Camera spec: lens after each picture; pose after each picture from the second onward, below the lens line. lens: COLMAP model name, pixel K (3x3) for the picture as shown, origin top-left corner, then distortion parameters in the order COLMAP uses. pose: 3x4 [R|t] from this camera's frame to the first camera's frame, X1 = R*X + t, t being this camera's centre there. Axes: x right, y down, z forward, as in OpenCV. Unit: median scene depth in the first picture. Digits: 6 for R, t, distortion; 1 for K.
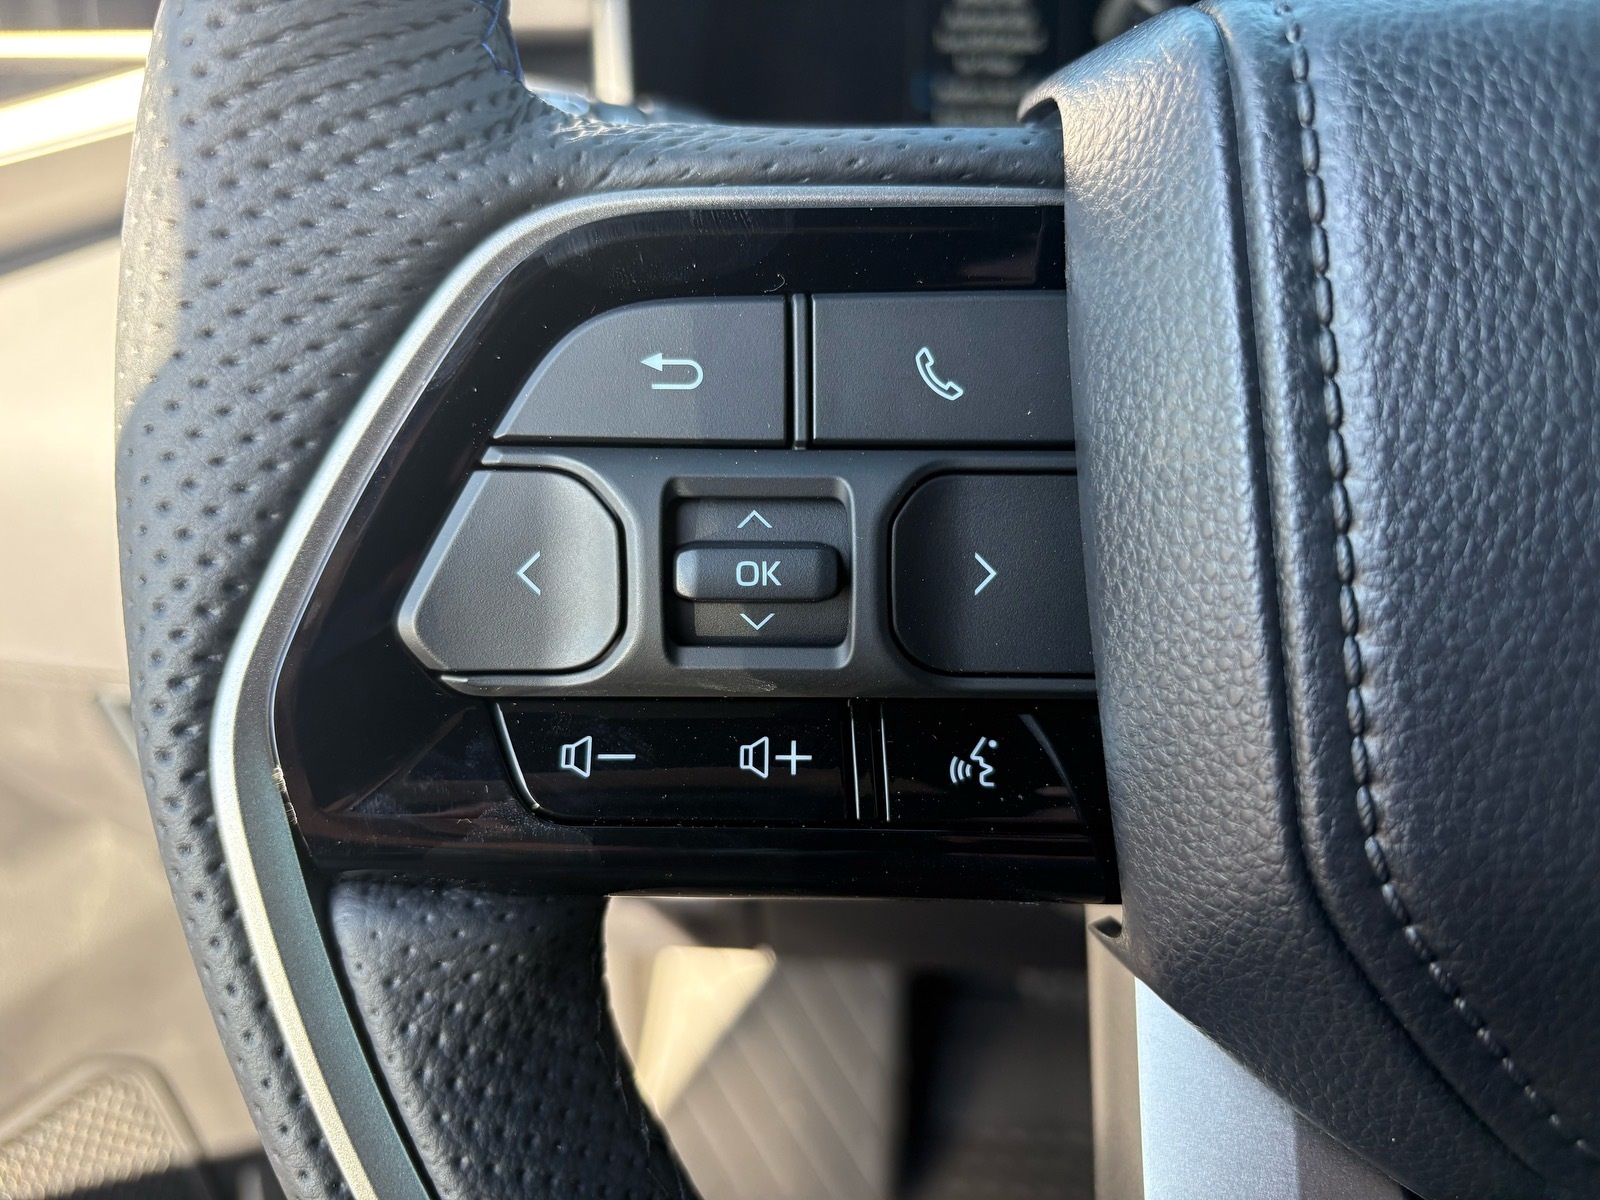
lens RADIAL K [[1268.3, 0, 805.1], [0, 1268.3, 595.3], [0, 0, 1]] dist [0.048566, -0.181369]
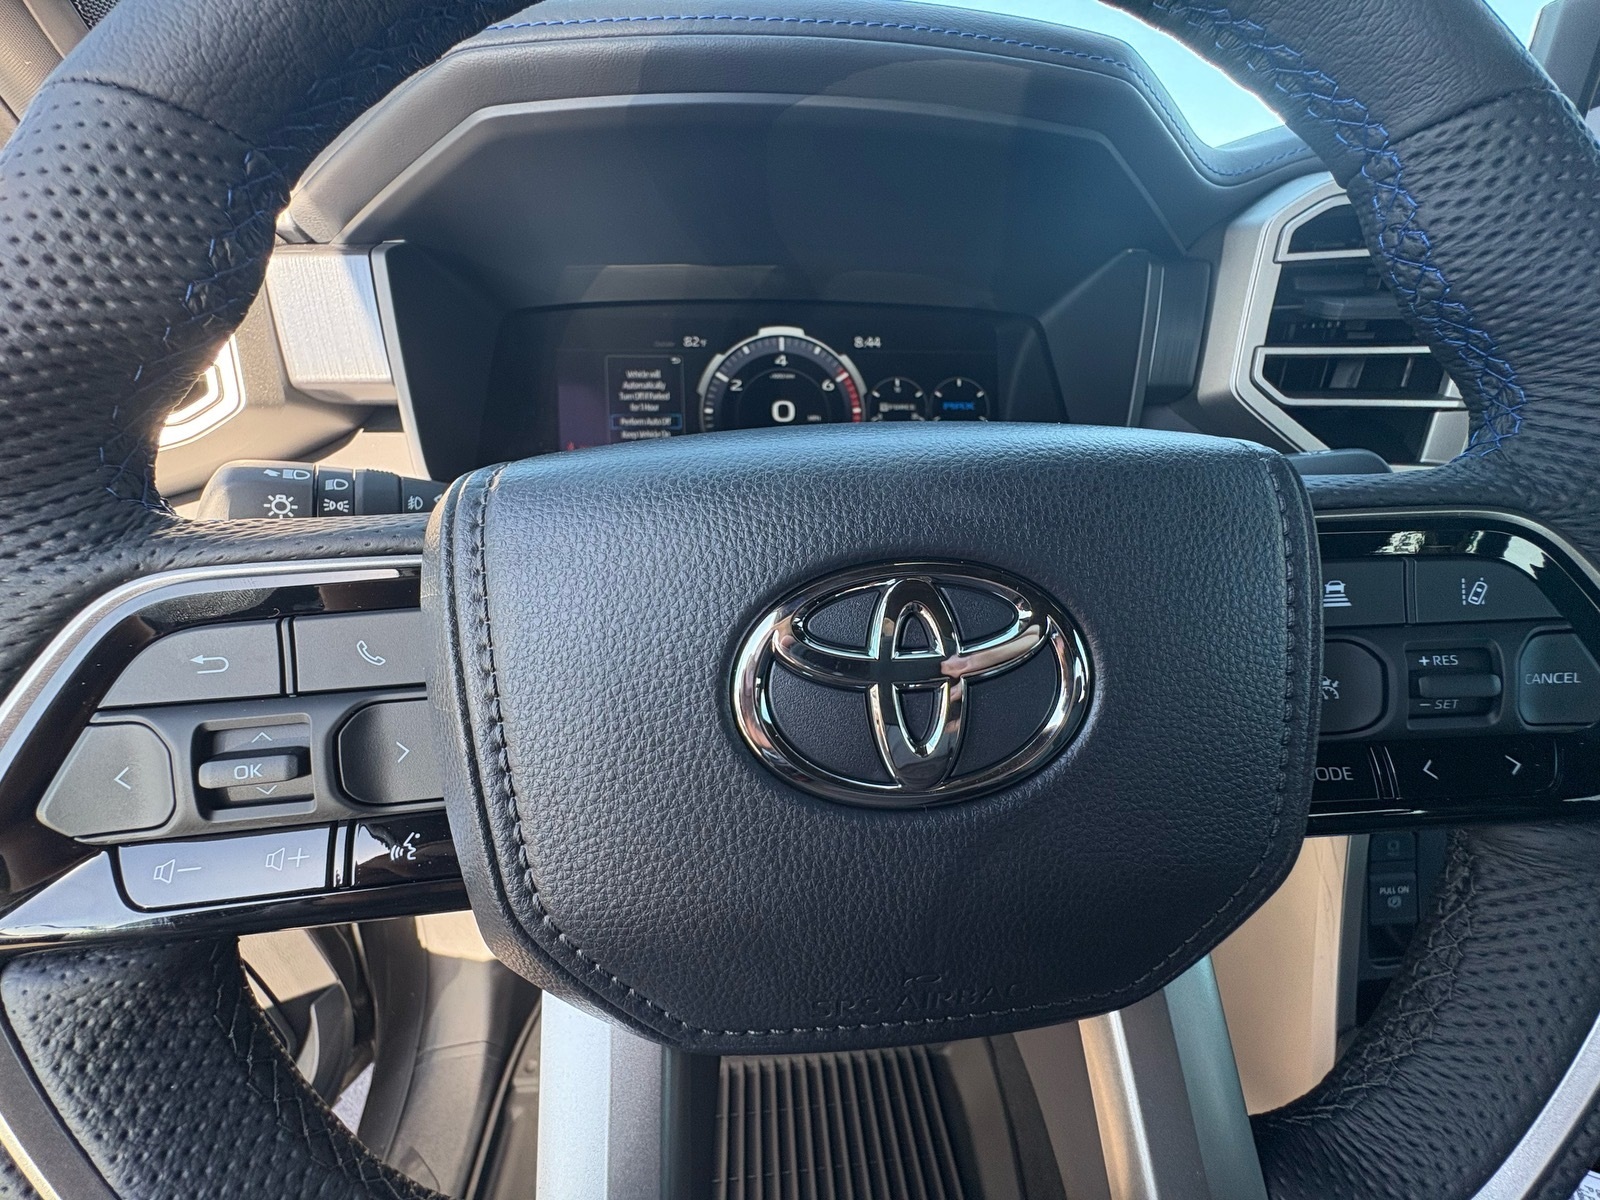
lens RADIAL K [[639.2, 0, 758.6], [0, 639.2, 609.5], [0, 0, 1]] dist [0.038992, -0.000088]
pose [[0.992625, -0.054465, 0.108298, 0.603942], [0.057650, 0.997985, -0.026492, -0.182336], [-0.106637, 0.032540, 0.993765, -0.069310]]
